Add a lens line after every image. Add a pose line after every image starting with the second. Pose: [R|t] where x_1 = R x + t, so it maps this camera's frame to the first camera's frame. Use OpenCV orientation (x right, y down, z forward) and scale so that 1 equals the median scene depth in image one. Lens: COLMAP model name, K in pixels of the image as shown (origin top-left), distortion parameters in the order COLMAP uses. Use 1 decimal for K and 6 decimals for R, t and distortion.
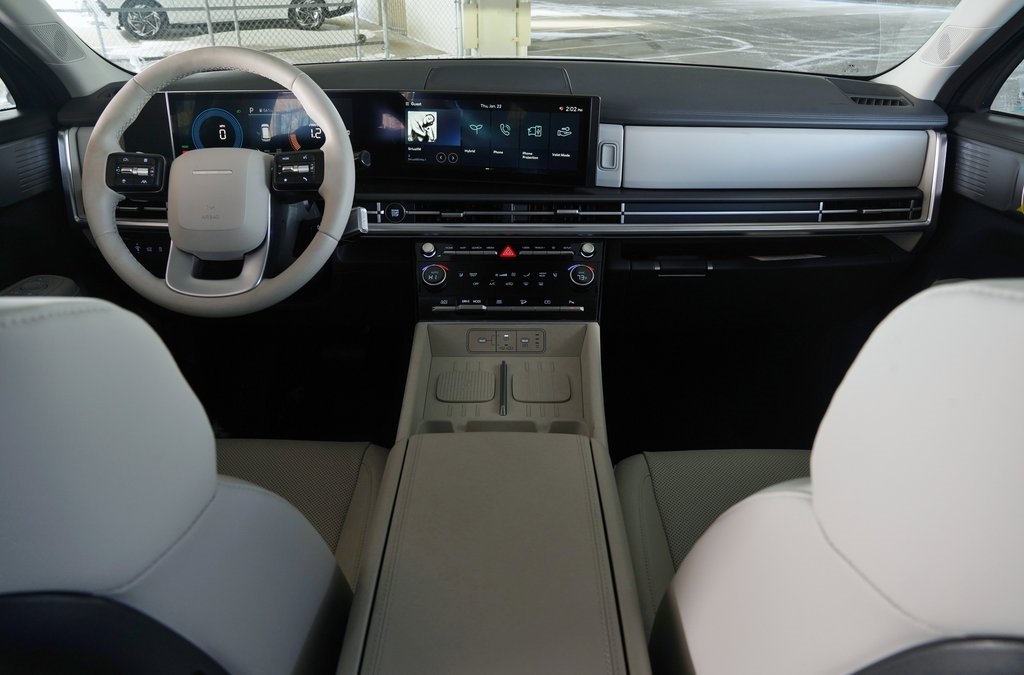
lens RADIAL K [[704.2, 0, 512.0], [0, 704.2, 337.5], [0, 0, 1]] dist [-0.130466, 0.090175]
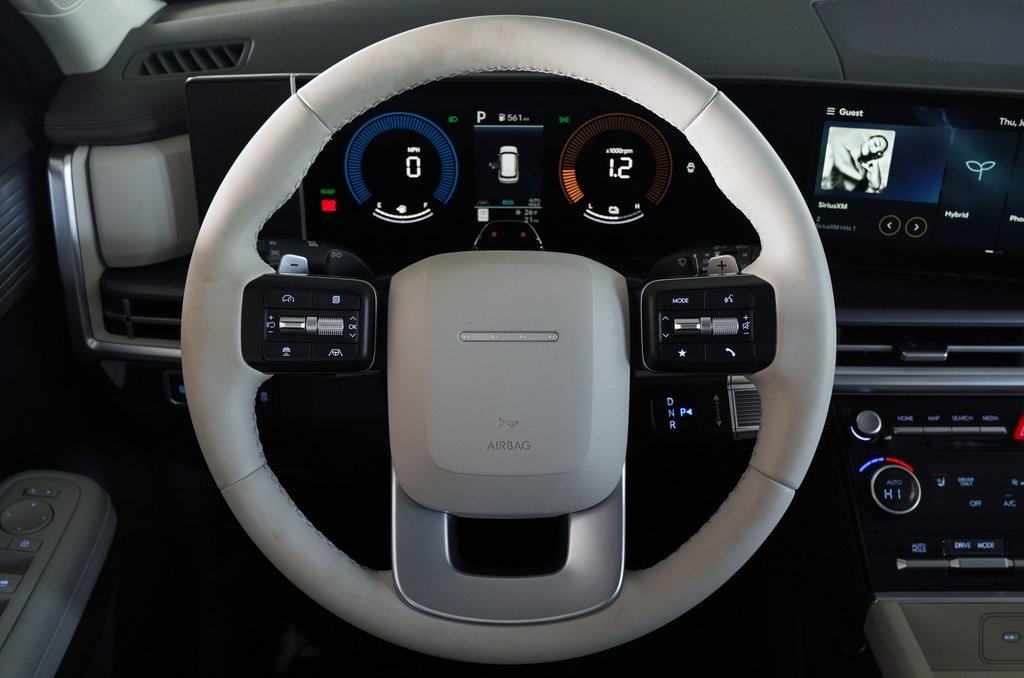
lens RADIAL K [[1014.5, 0, 512.0], [0, 1014.5, 339.0], [0, 0, 1]] dist [-0.075423, 0.112541]
pose [[0.999965, -0.000238, -0.008376, -0.356045], [0.000880, 0.997046, 0.076800, -0.237000], [0.008333, -0.076805, 0.997011, 0.318664]]
